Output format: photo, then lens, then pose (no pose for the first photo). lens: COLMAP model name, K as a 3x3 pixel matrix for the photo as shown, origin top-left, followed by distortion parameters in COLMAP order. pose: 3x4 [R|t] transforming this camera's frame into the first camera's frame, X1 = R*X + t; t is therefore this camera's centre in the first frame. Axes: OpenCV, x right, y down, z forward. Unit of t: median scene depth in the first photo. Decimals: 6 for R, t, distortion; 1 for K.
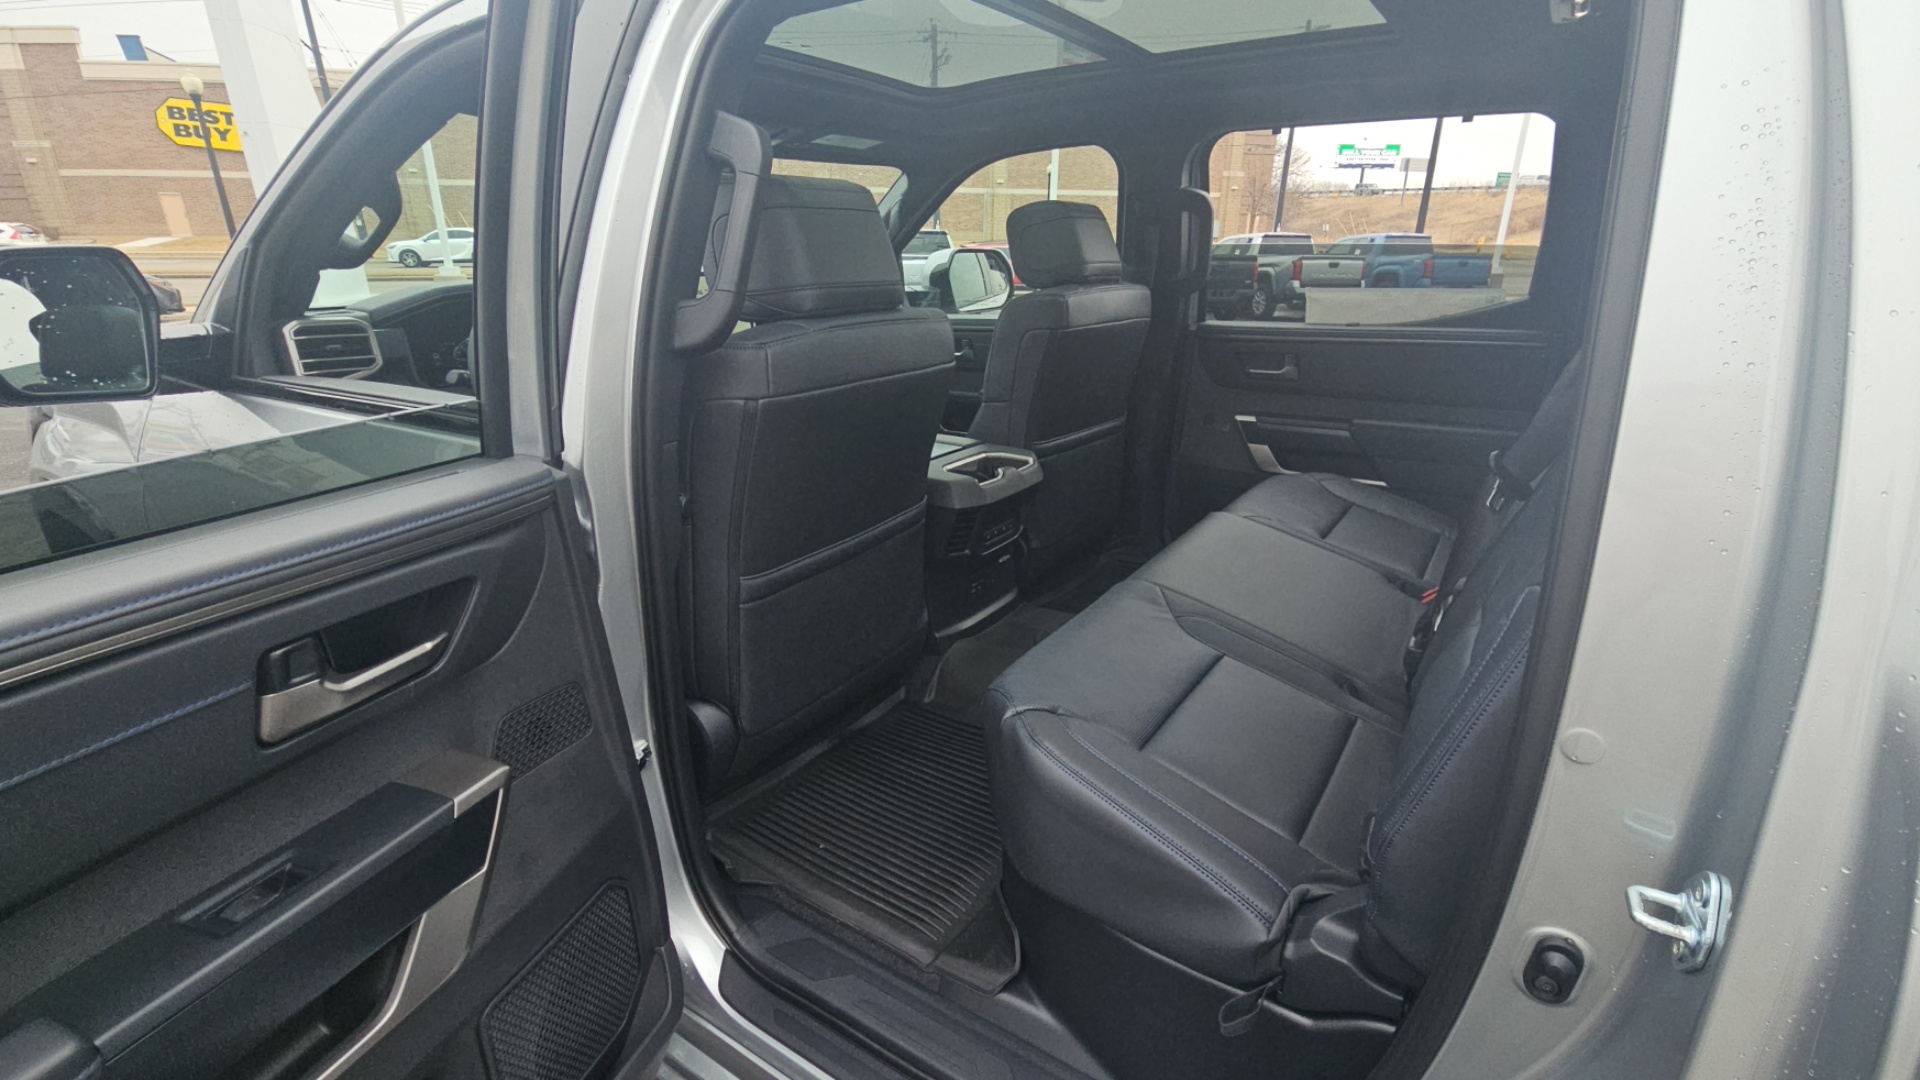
lens RADIAL K [[855.0, 0, 975.2], [0, 855.0, 533.3], [0, 0, 1]] dist [0.013007, -0.008757]
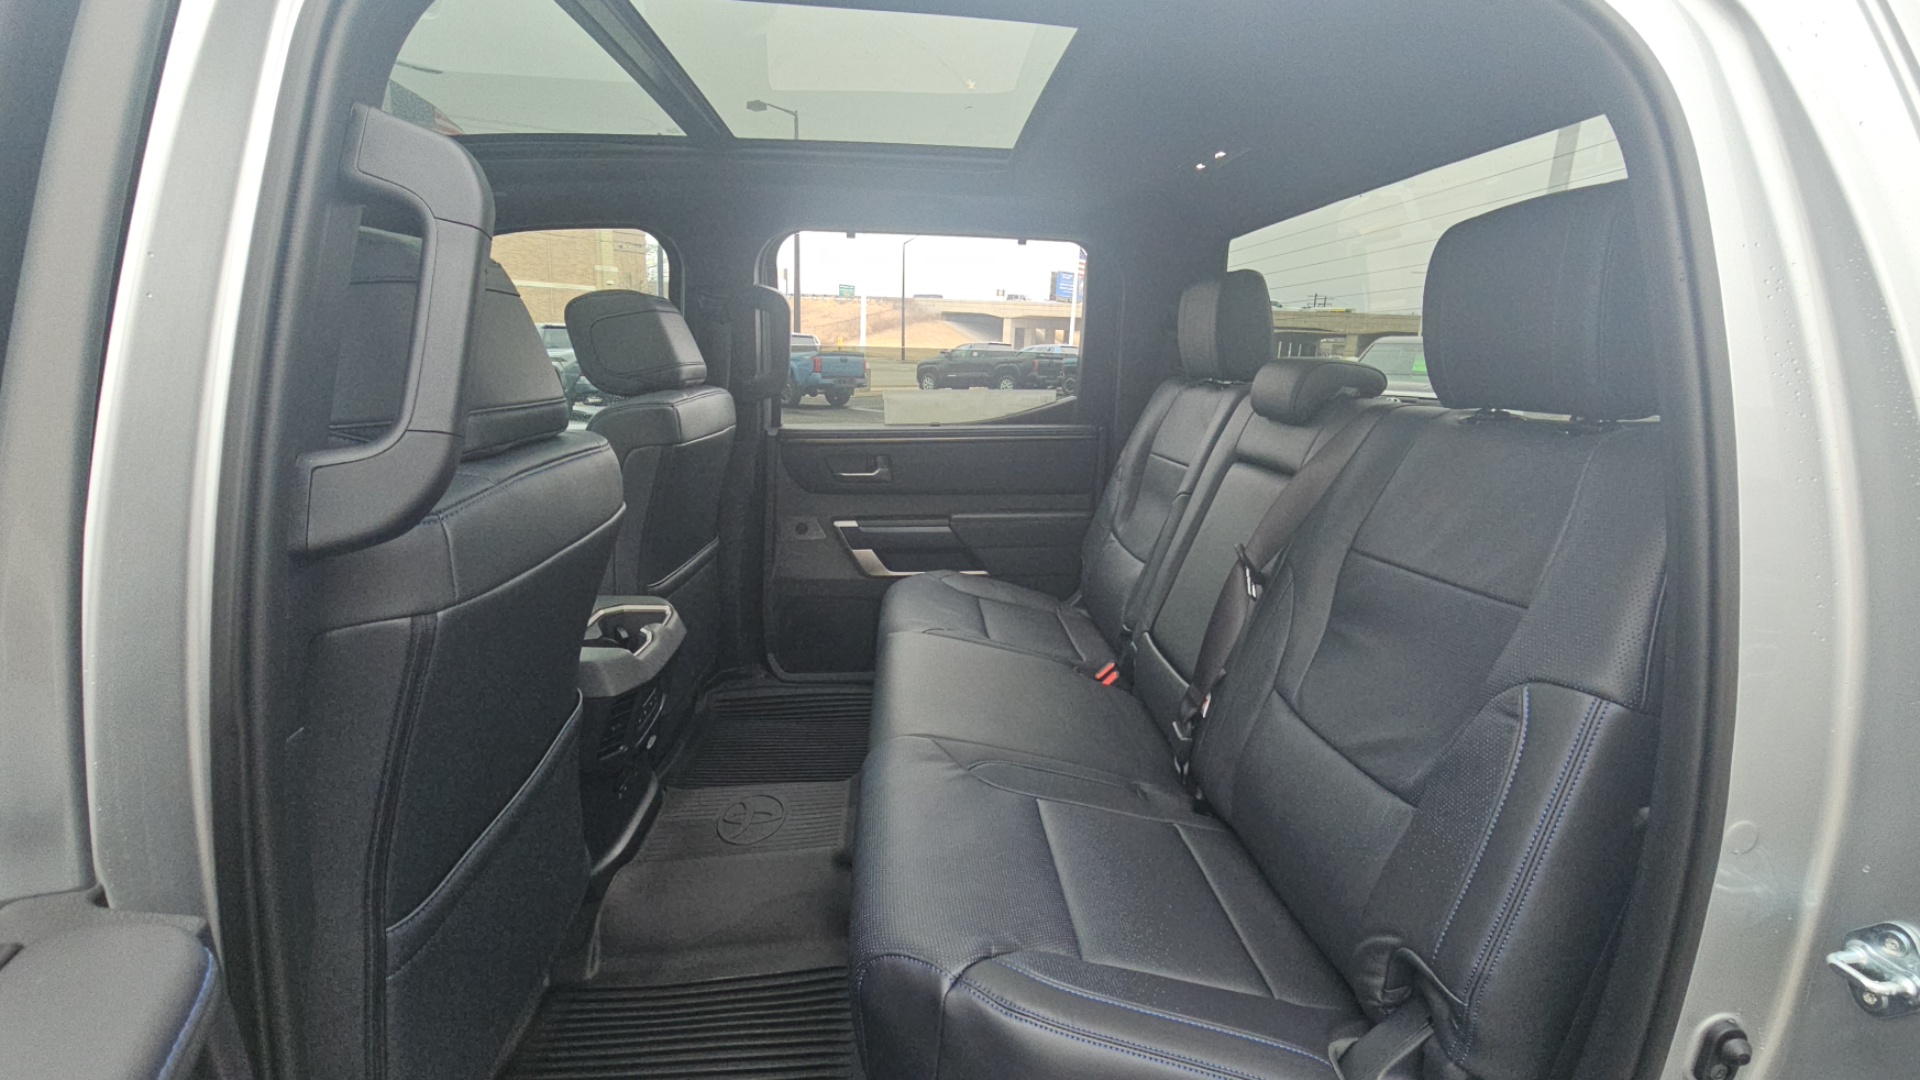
lens RADIAL K [[855.0, 0, 972.4], [0, 855.0, 546.2], [0, 0, 1]] dist [0.013007, -0.008757]
pose [[0.787611, -0.124436, 0.603477, -0.163796], [0.177099, 0.983787, -0.028281, -0.063351], [-0.590173, 0.129149, 0.796879, 0.176513]]
